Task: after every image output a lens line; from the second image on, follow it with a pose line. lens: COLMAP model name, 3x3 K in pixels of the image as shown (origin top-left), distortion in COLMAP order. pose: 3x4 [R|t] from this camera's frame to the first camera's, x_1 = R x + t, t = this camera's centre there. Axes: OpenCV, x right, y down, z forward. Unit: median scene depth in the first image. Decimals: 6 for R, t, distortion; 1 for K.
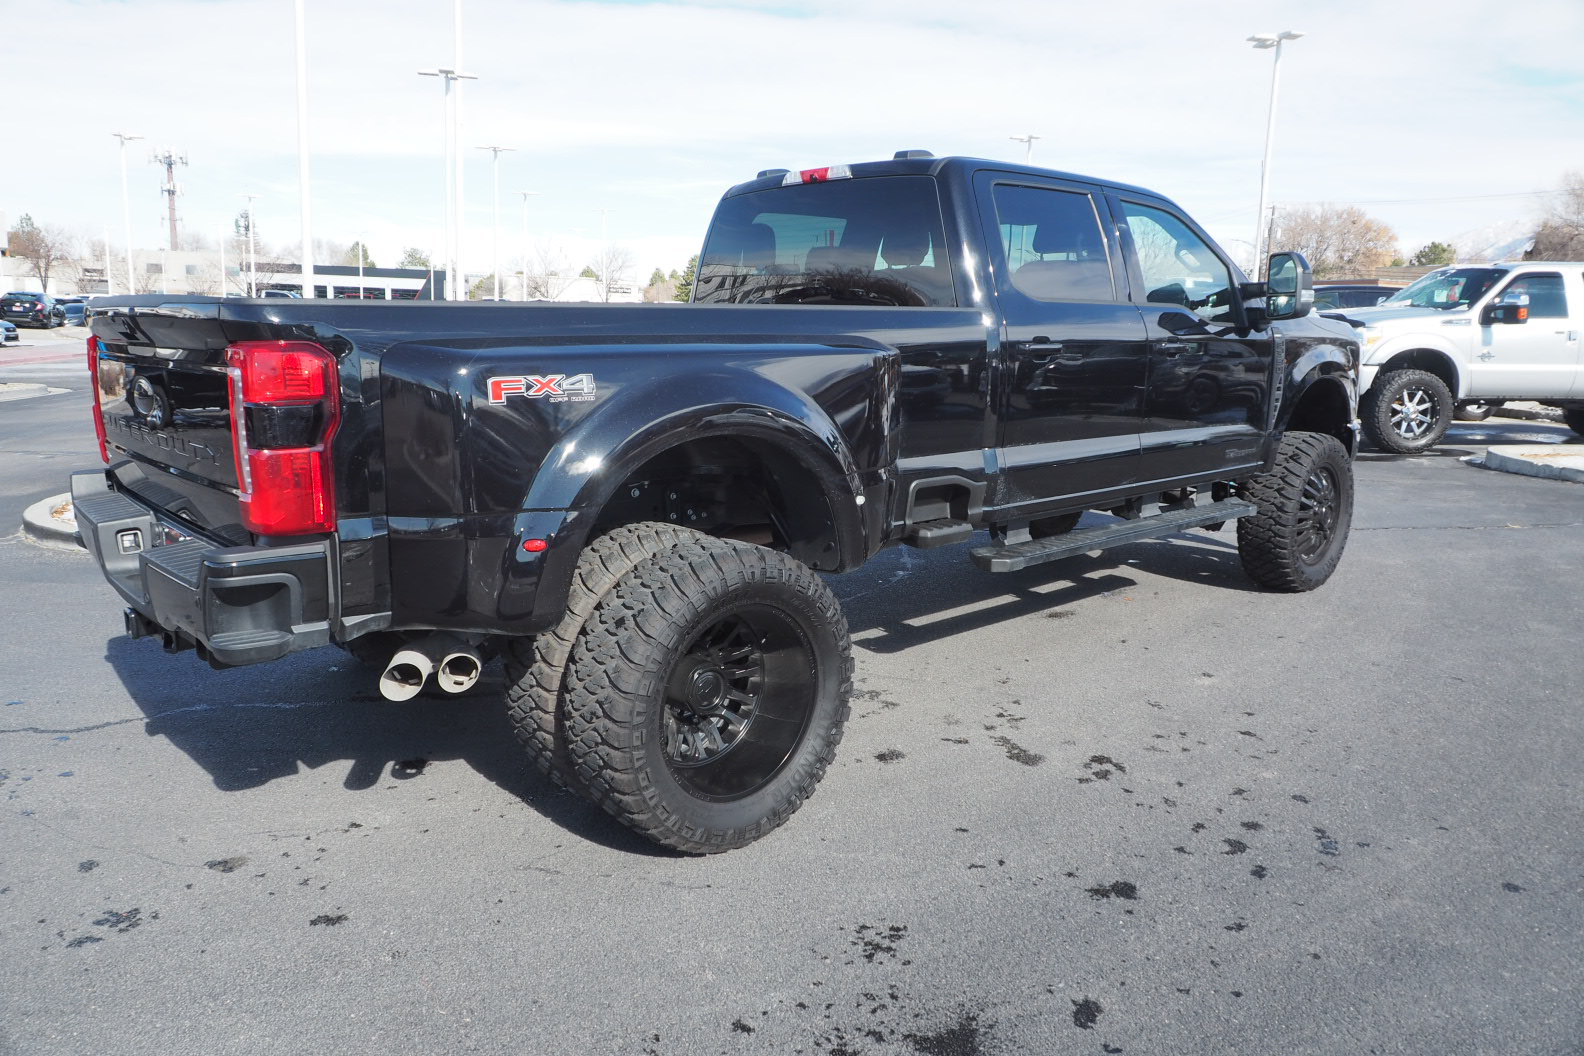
lens RADIAL K [[1088.2, 0, 797.4], [0, 1088.2, 533.8], [0, 0, 1]] dist [-0.022849, -0.003452]
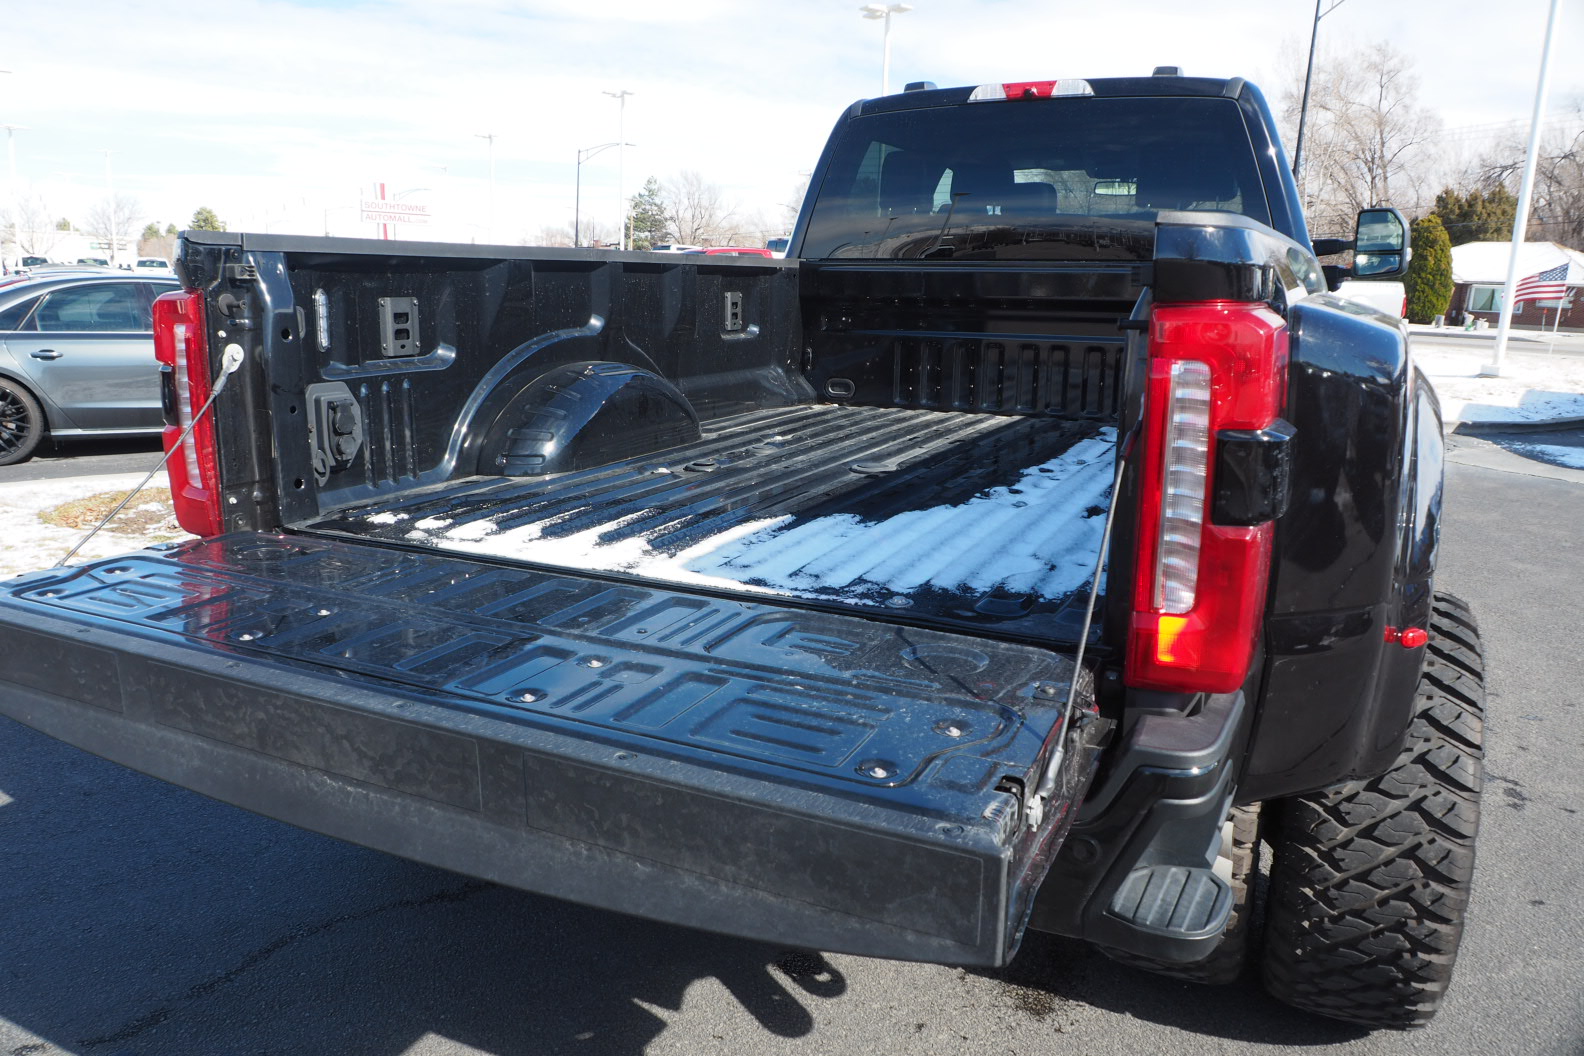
lens RADIAL K [[1088.2, 0, 797.4], [0, 1088.2, 533.8], [0, 0, 1]] dist [-0.022849, -0.003452]
pose [[0.923617, -0.081659, 0.374519, -0.453972], [0.068809, 0.996495, 0.047582, -0.057870], [-0.377091, -0.018177, 0.925998, 0.325844]]
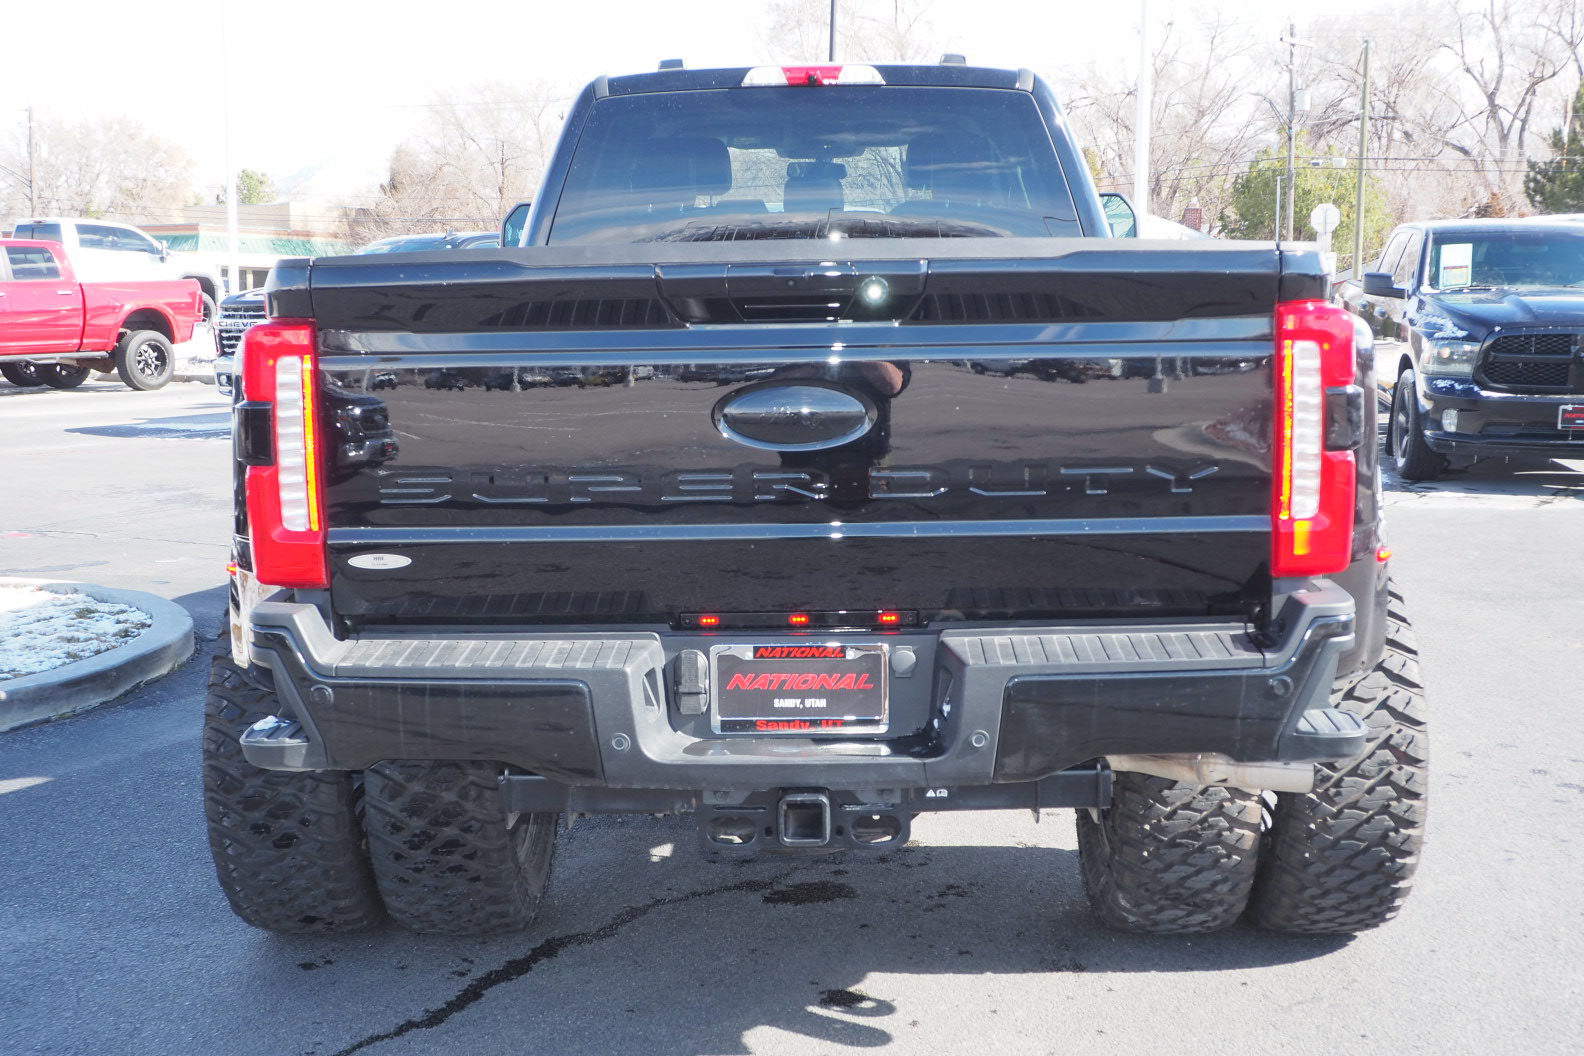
lens RADIAL K [[1771.2, 0, 789.1], [0, 1771.2, 522.4], [0, 0, 1]] dist [-0.007079, -0.016263]
pose [[0.691554, -0.110008, 0.713899, -0.839352], [0.154955, 0.987919, 0.002129, -0.046960], [-0.705508, 0.109150, 0.700246, 0.231174]]
